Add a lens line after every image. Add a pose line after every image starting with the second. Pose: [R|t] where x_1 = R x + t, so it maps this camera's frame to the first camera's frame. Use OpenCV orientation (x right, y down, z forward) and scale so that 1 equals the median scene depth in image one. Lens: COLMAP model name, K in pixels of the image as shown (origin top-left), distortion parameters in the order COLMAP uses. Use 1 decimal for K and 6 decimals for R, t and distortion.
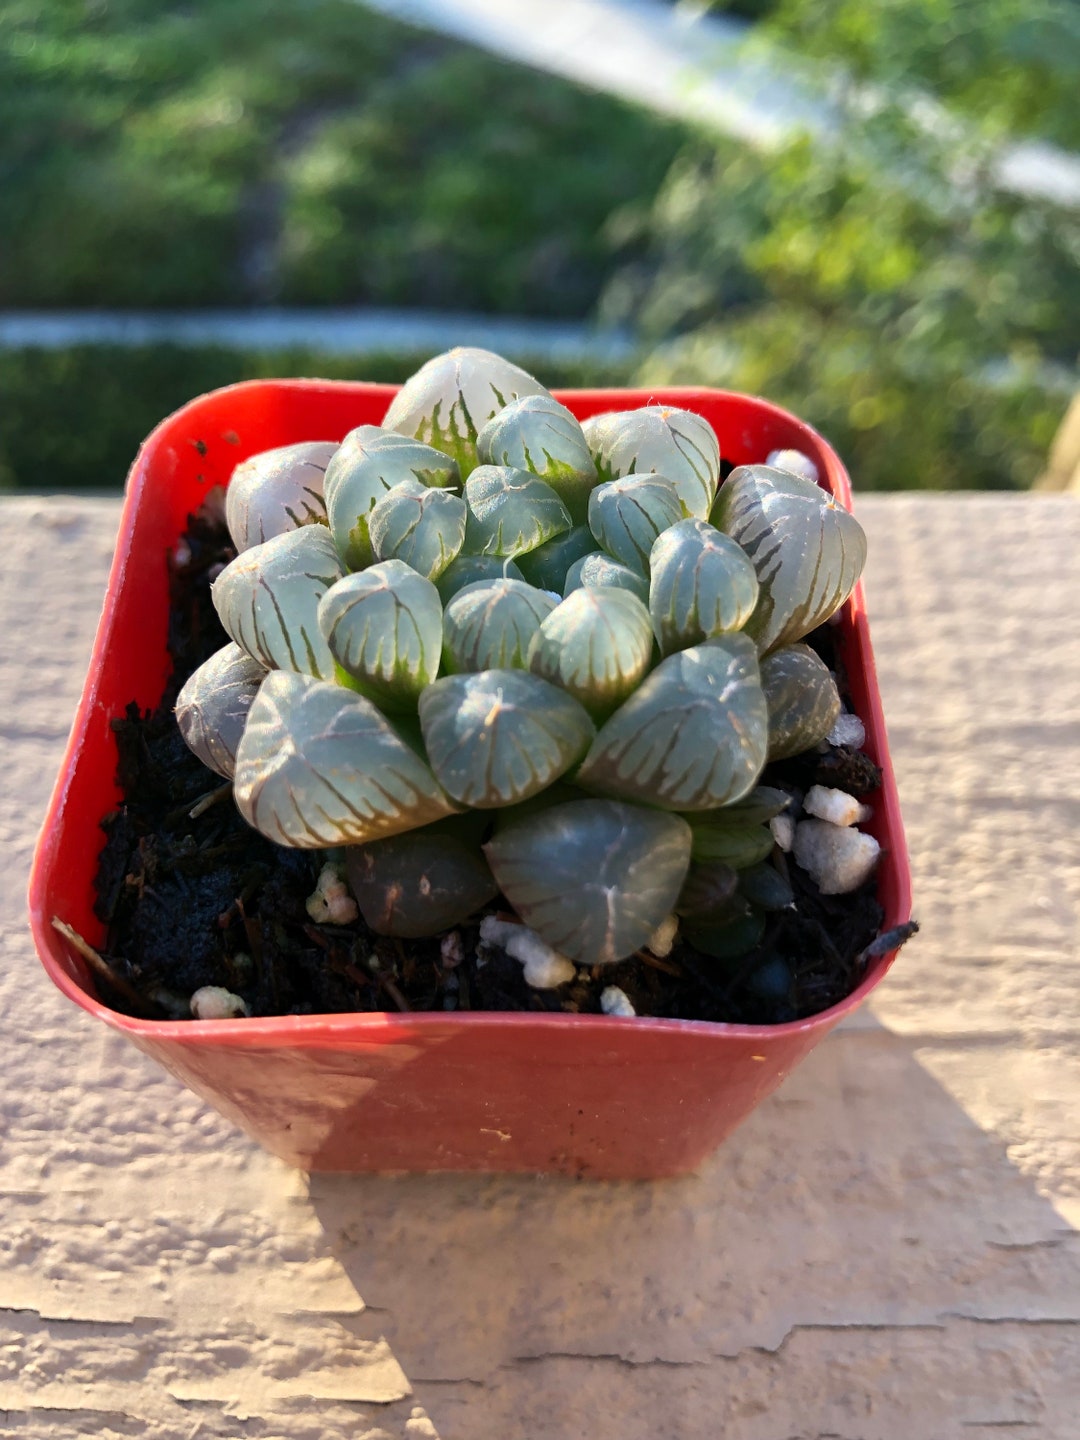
lens RADIAL K [[1264.9, 0, 540.0], [0, 1264.9, 720.0], [0, 0, 1]] dist [-0.004943, -0.005951]
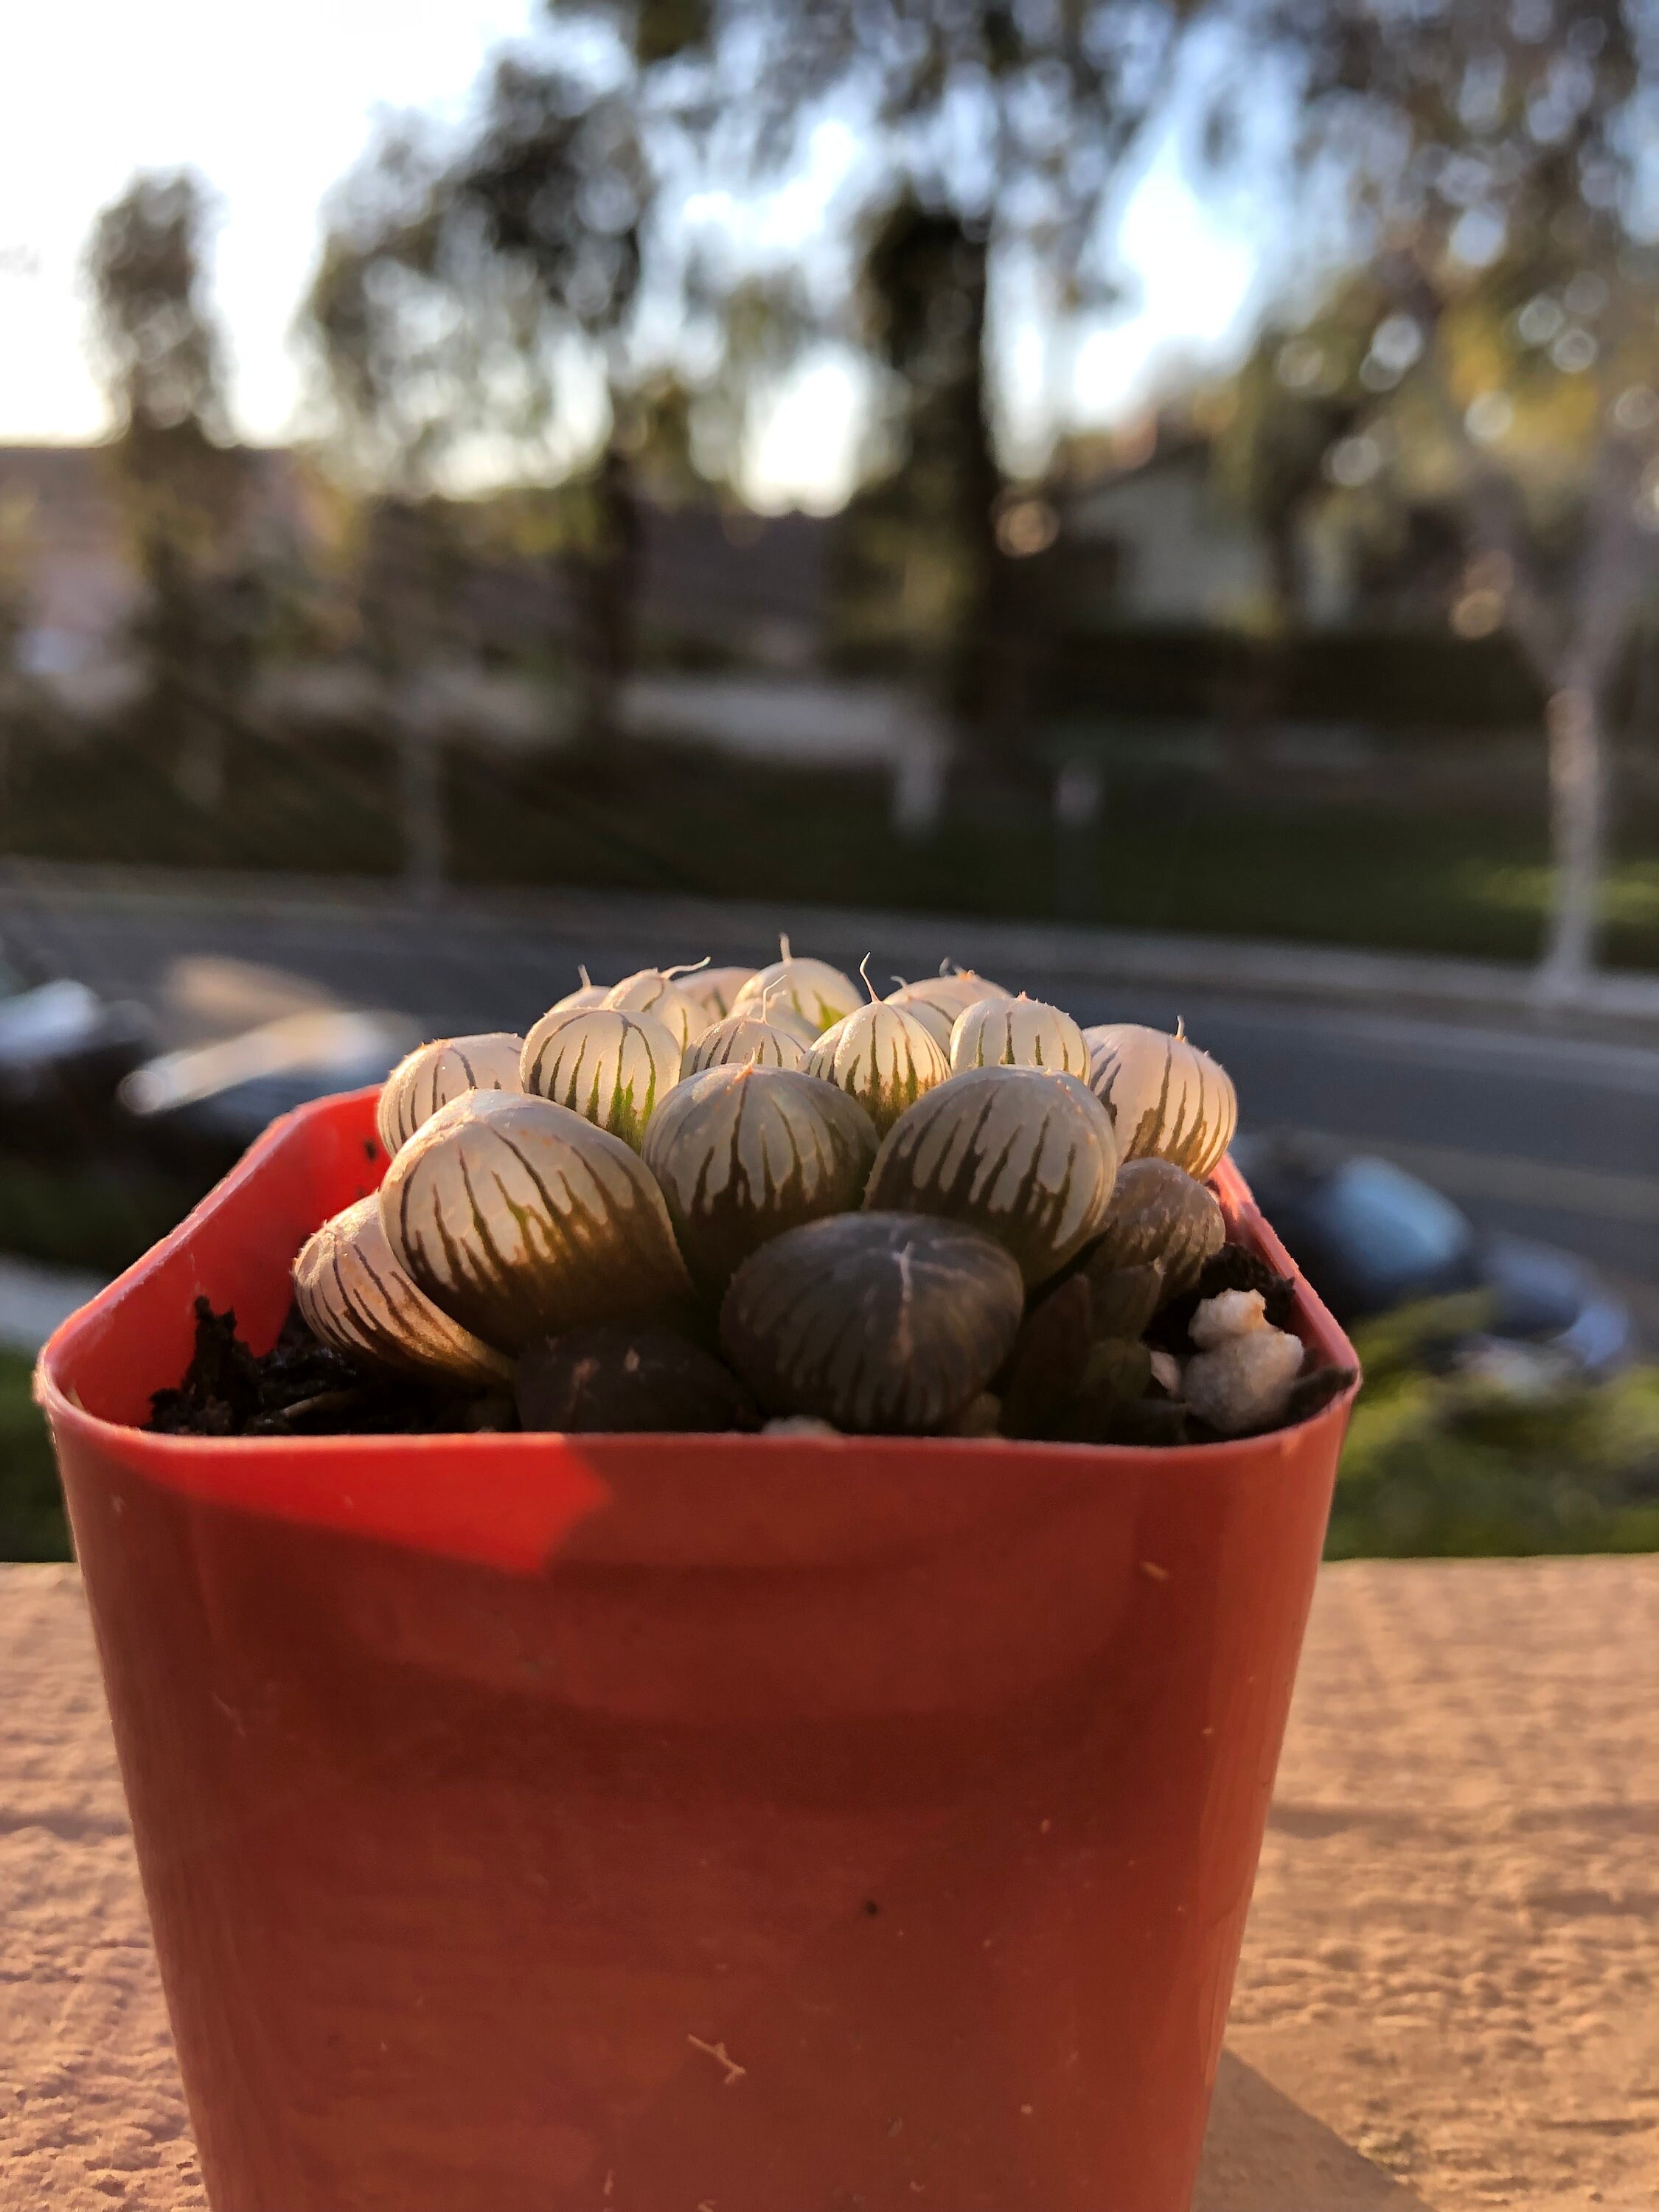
lens RADIAL K [[1943.0, 0, 829.5], [0, 1943.0, 1106.0], [0, 0, 1]] dist [-0.004943, -0.005951]
pose [[0.999967, 0.008063, 0.000065, 0.007635], [-0.005946, 0.742785, -0.669503, 0.430551], [-0.005446, 0.669481, 0.742809, 0.084586]]
